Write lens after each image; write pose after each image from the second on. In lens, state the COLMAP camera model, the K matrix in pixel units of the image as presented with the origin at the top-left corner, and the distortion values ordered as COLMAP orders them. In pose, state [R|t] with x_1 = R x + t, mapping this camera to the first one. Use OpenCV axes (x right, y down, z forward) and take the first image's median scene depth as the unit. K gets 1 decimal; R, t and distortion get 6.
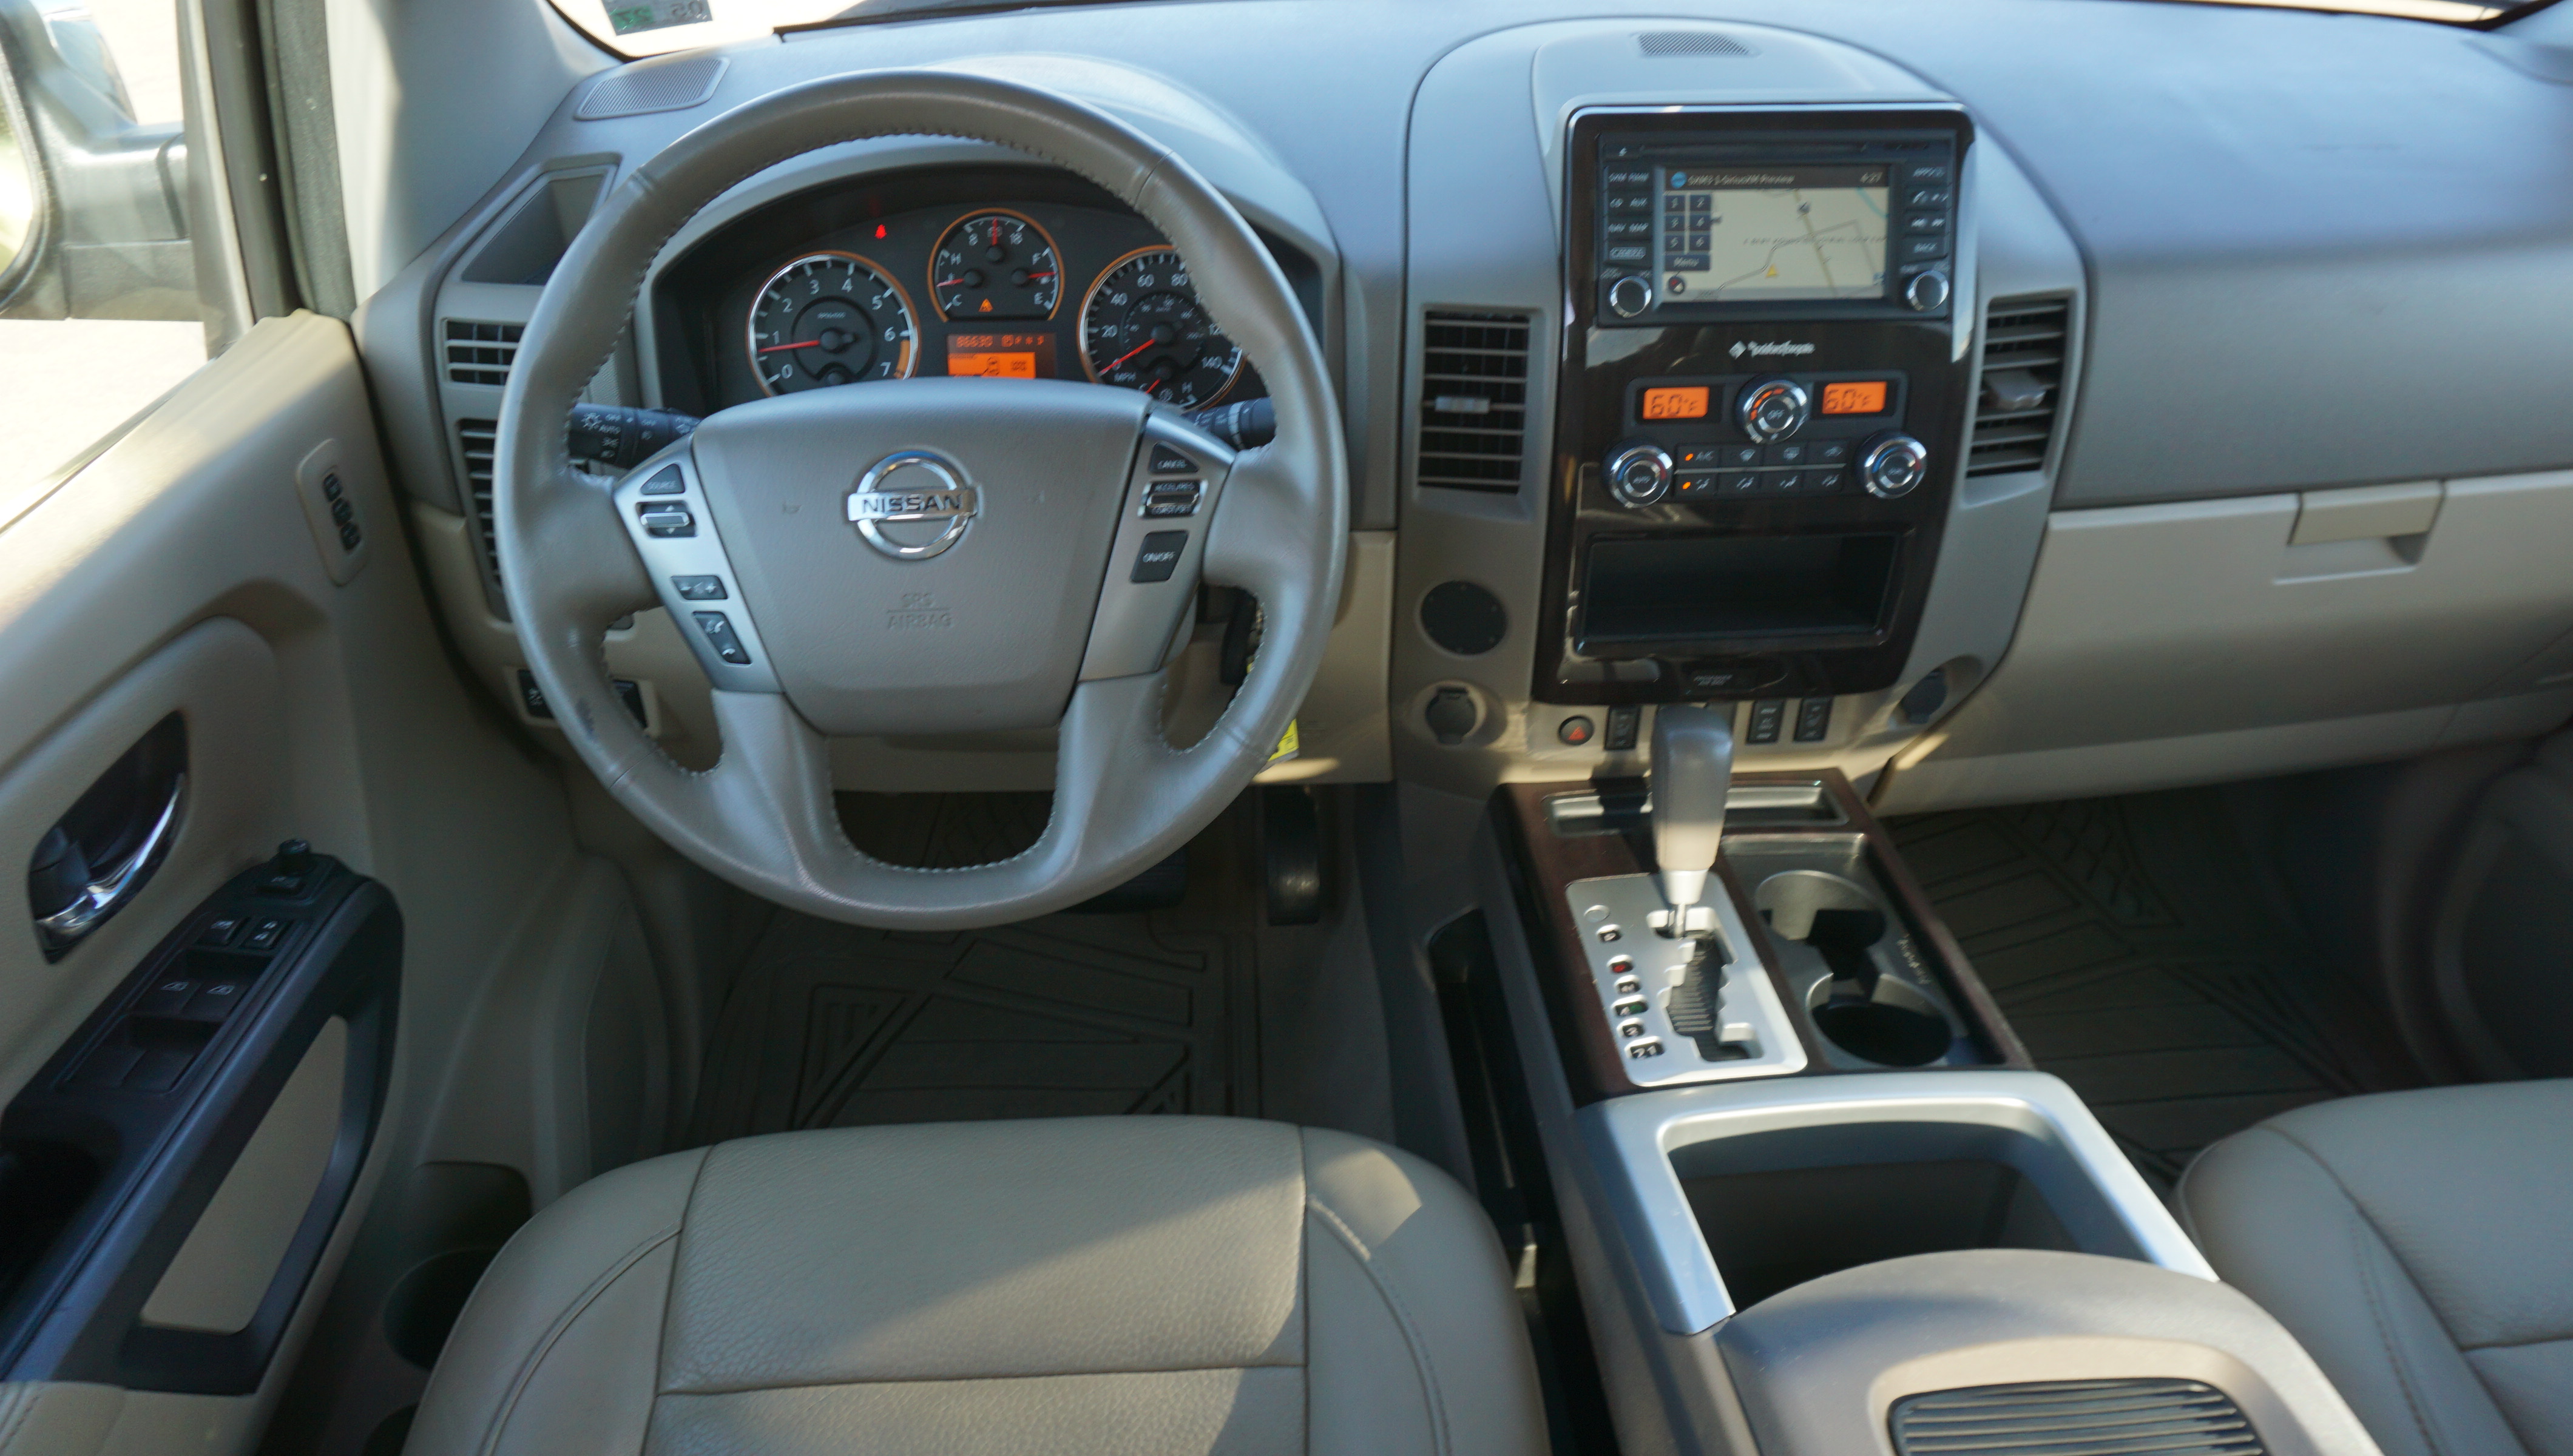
lens RADIAL K [[1737.8, 0, 1298.3], [0, 1737.8, 725.0], [0, 0, 1]] dist [-0.042392, 0.031829]
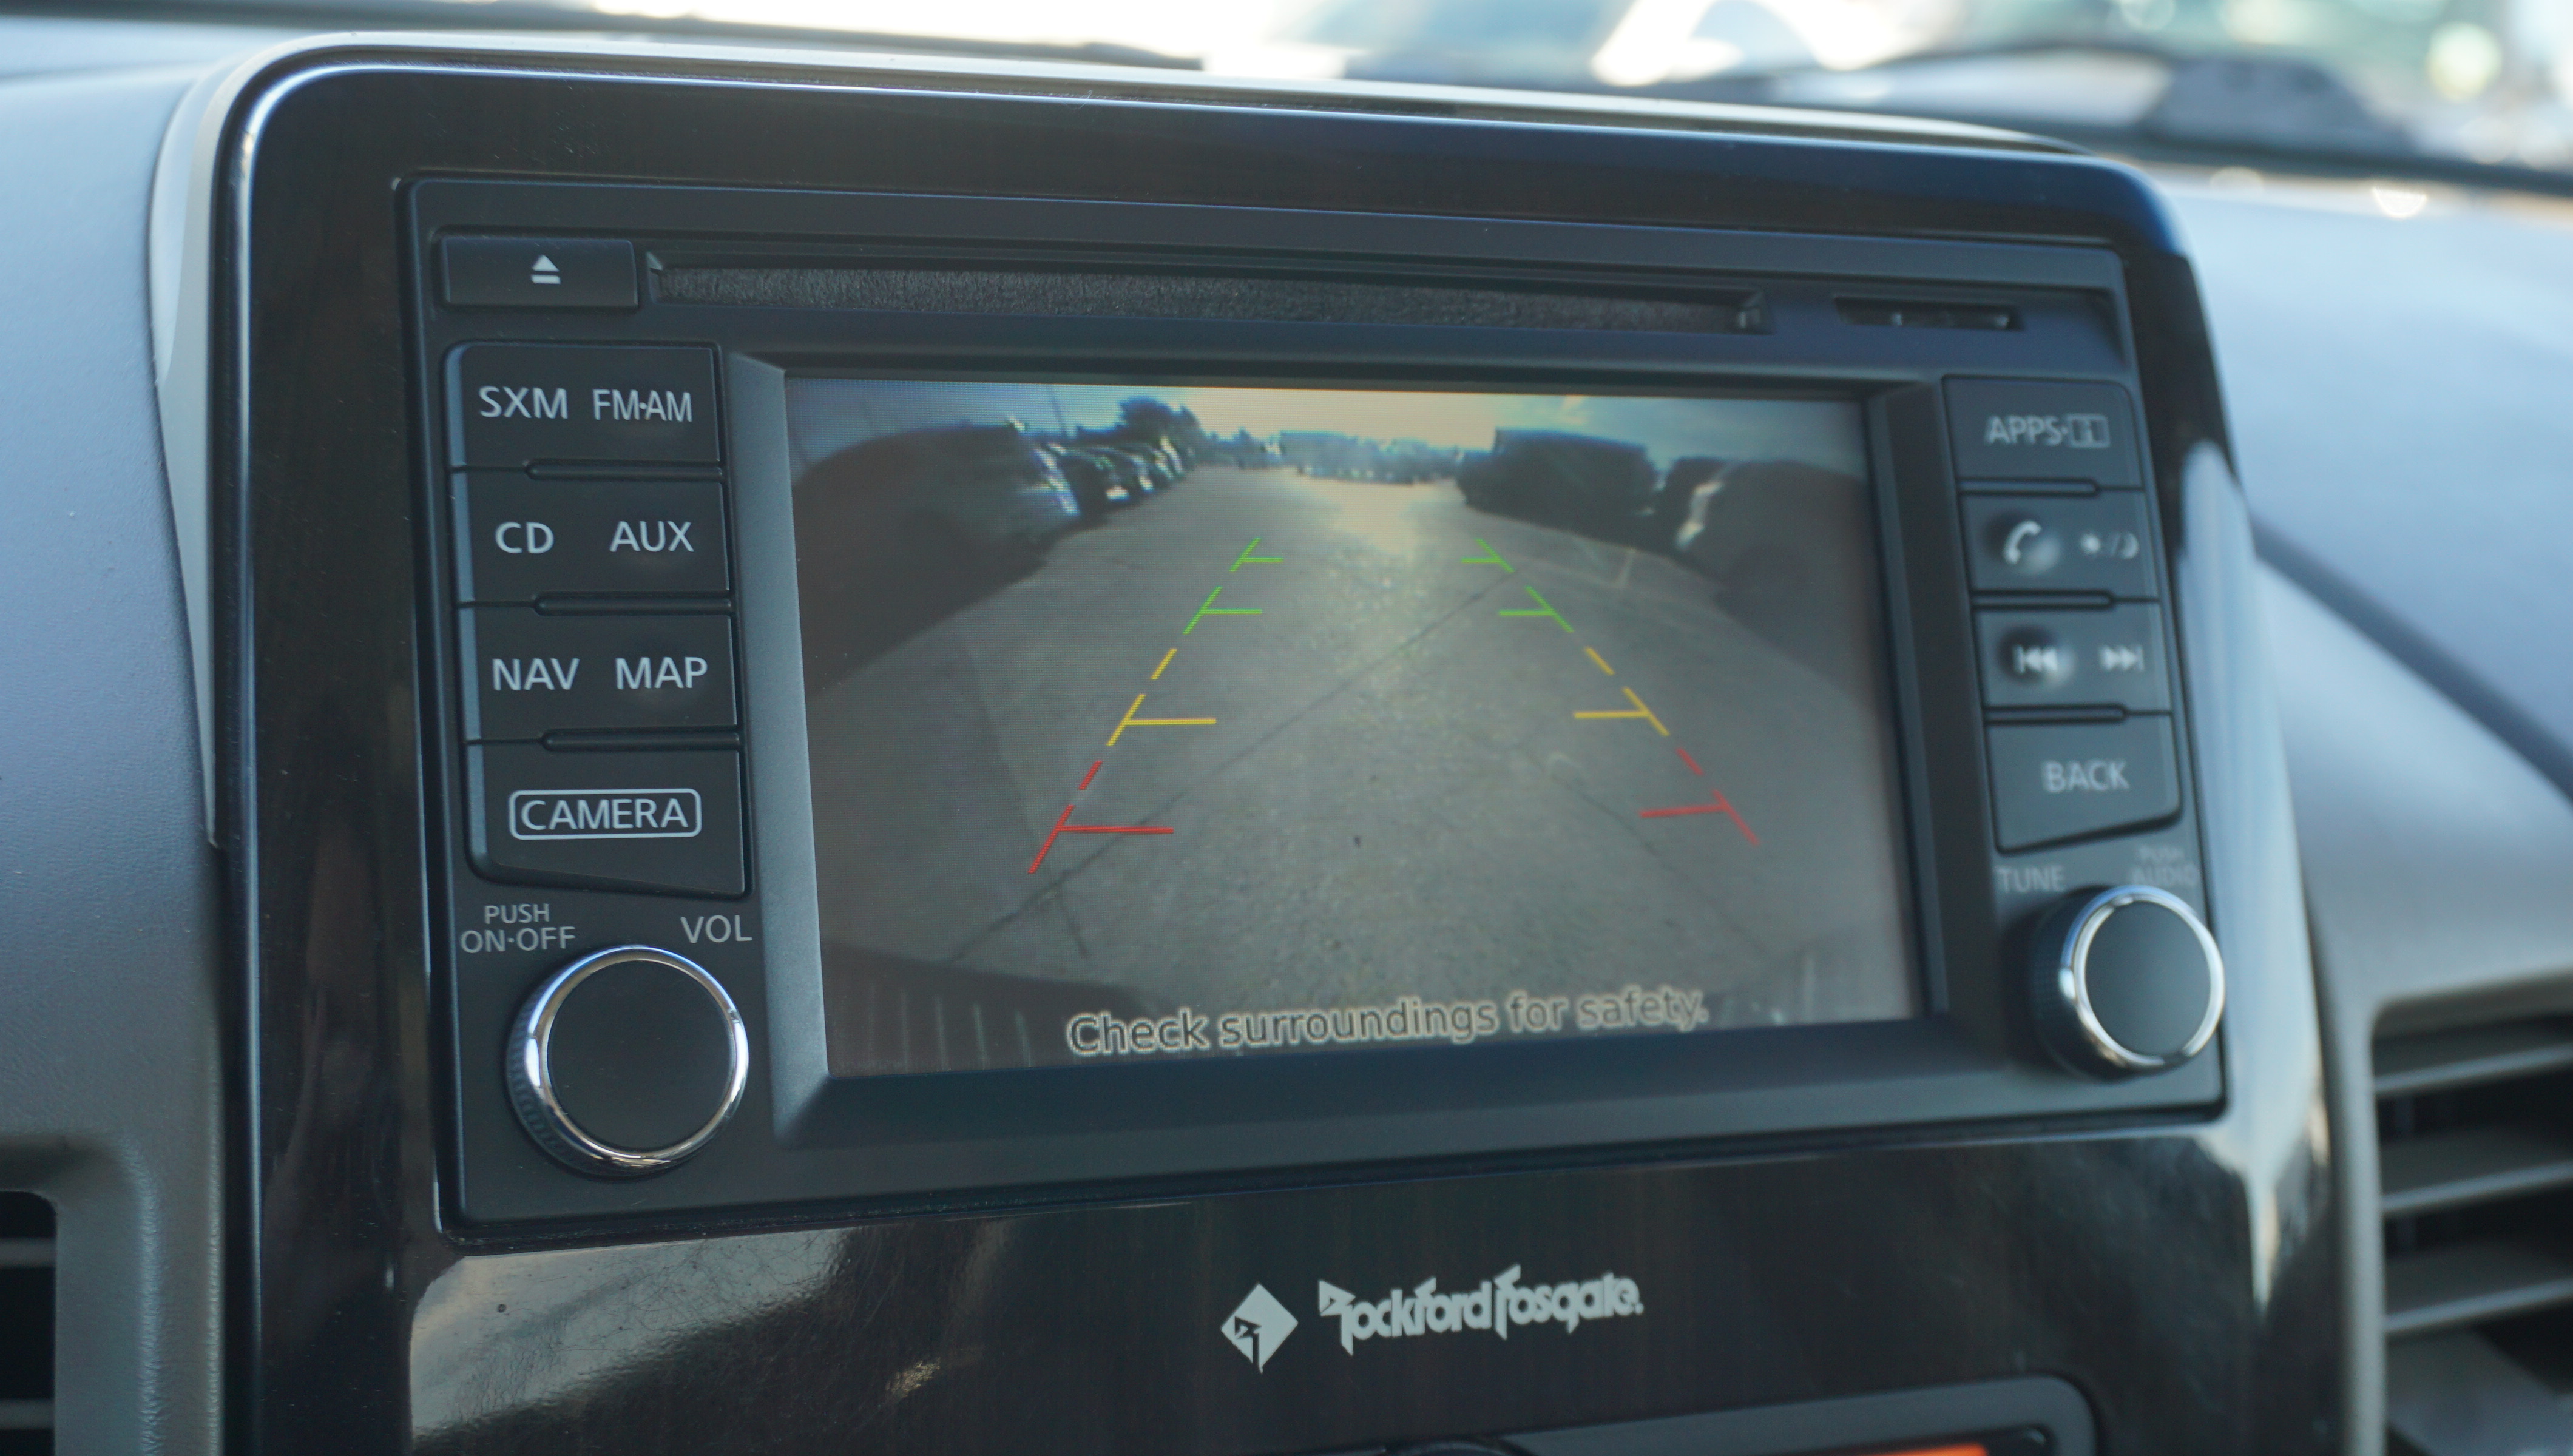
lens RADIAL K [[3611.1, 0, 1285.9], [0, 3611.1, 742.2], [0, 0, 1]] dist [-0.047200, 0.000000]
pose [[0.949469, -0.005042, 0.313821, 0.138932], [0.118221, 0.931974, -0.342707, -0.144498], [-0.290745, 0.362490, 0.885476, 0.644989]]
